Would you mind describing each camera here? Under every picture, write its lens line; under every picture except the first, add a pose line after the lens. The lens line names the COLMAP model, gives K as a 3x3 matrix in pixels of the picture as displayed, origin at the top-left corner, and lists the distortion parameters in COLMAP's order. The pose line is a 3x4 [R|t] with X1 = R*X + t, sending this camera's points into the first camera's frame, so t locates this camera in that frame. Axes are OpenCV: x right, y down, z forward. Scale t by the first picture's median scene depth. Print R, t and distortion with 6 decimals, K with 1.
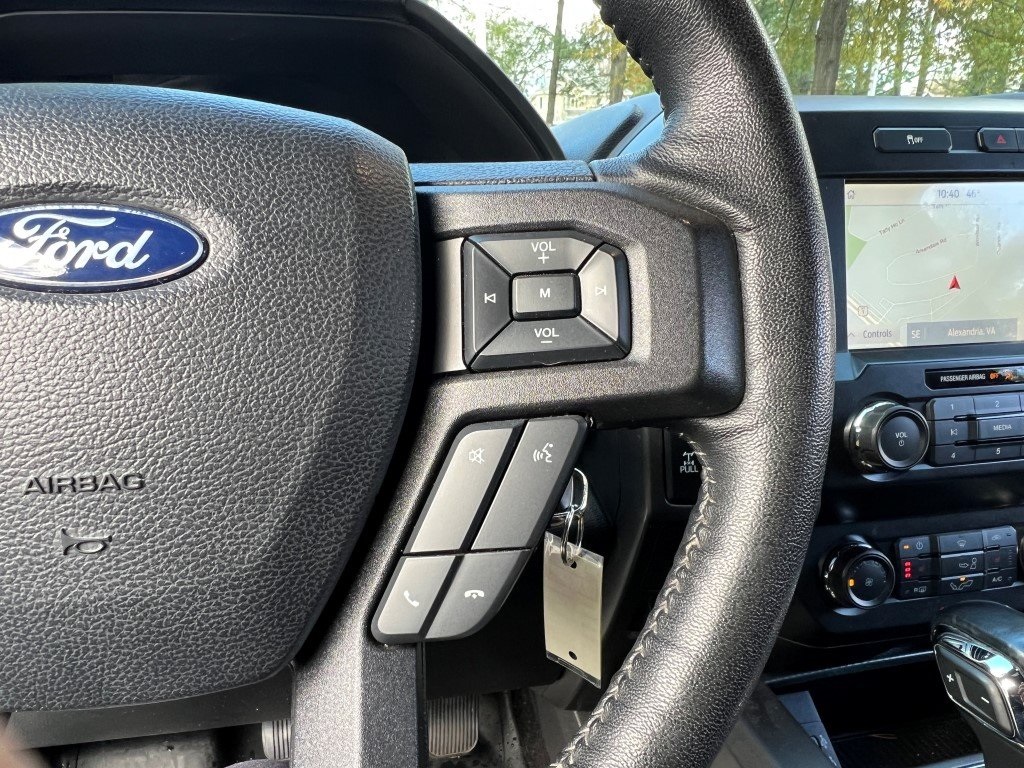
lens RADIAL K [[670.9, 0, 498.1], [0, 670.9, 428.3], [0, 0, 1]] dist [-0.003066, 0.002194]
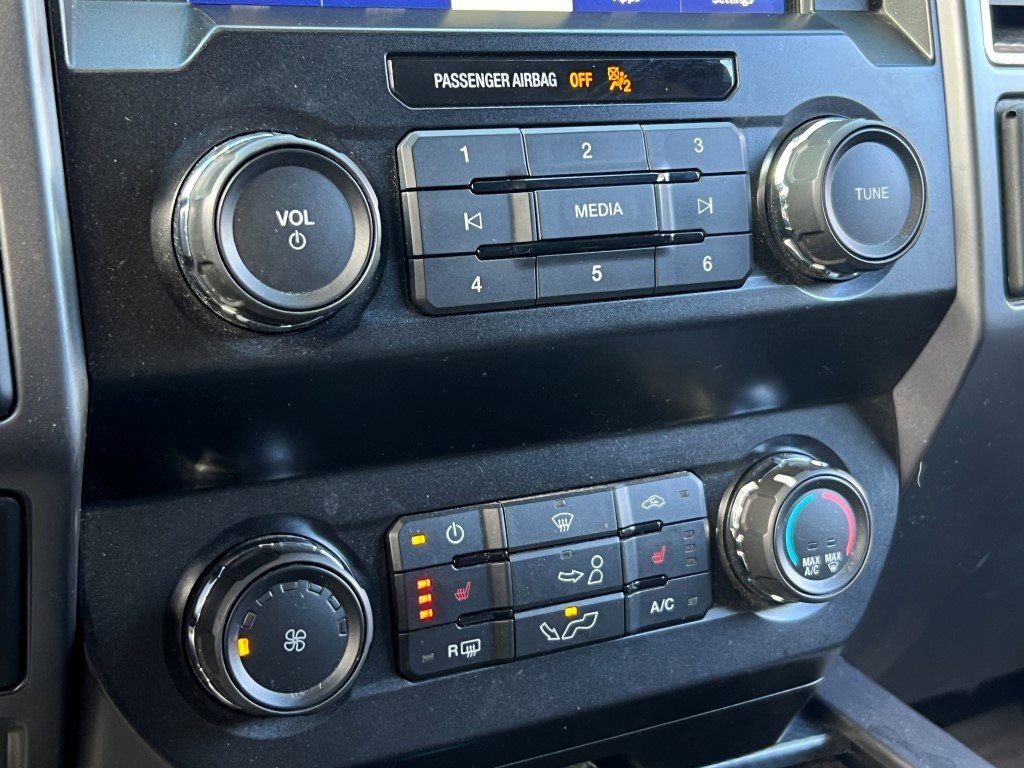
lens RADIAL K [[1335.6, 0, 506.5], [0, 1335.6, 380.4], [0, 0, 1]] dist [0.092312, 0.000000]
pose [[0.960546, -0.038110, 0.275496, 1.265799], [0.042409, 0.999054, -0.009659, 0.268858], [-0.274867, 0.020962, 0.961254, 0.706324]]
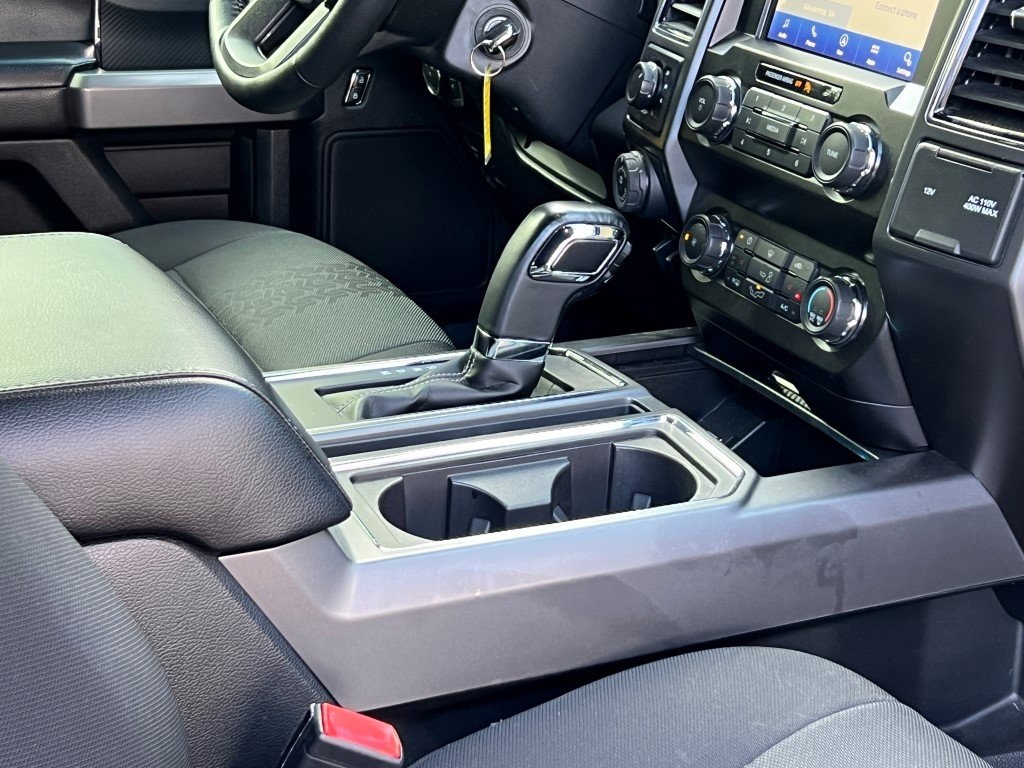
lens RADIAL K [[1718.4, 0, 514.0], [0, 1718.4, 391.0], [0, 0, 1]] dist [0.100573, 0.000000]
pose [[0.238230, 0.362185, -0.901148, 8.524833], [-0.359429, 0.894861, 0.264639, -0.537025], [0.902251, 0.260854, 0.343363, -0.507610]]
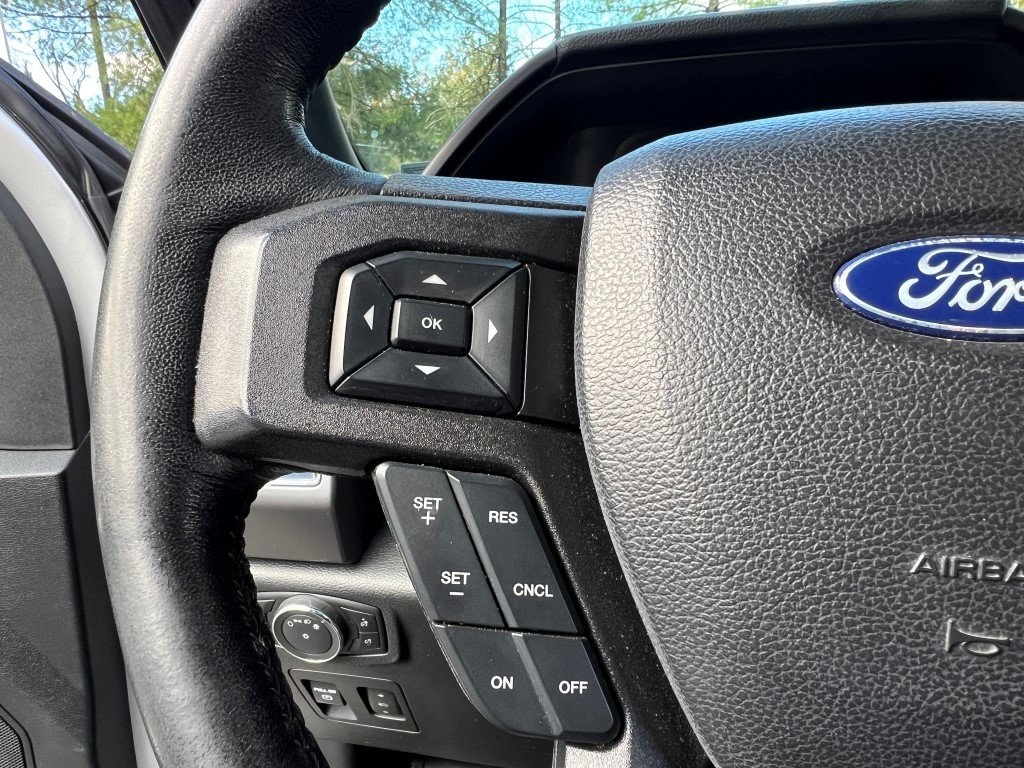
lens RADIAL K [[670.9, 0, 503.8], [0, 670.9, 393.4], [0, 0, 1]] dist [-0.003066, 0.002194]
pose [[0.935826, 0.078268, -0.343663, -0.883253], [-0.101060, 0.993678, -0.048889, -0.031998], [0.337664, 0.080482, 0.937820, 0.009763]]
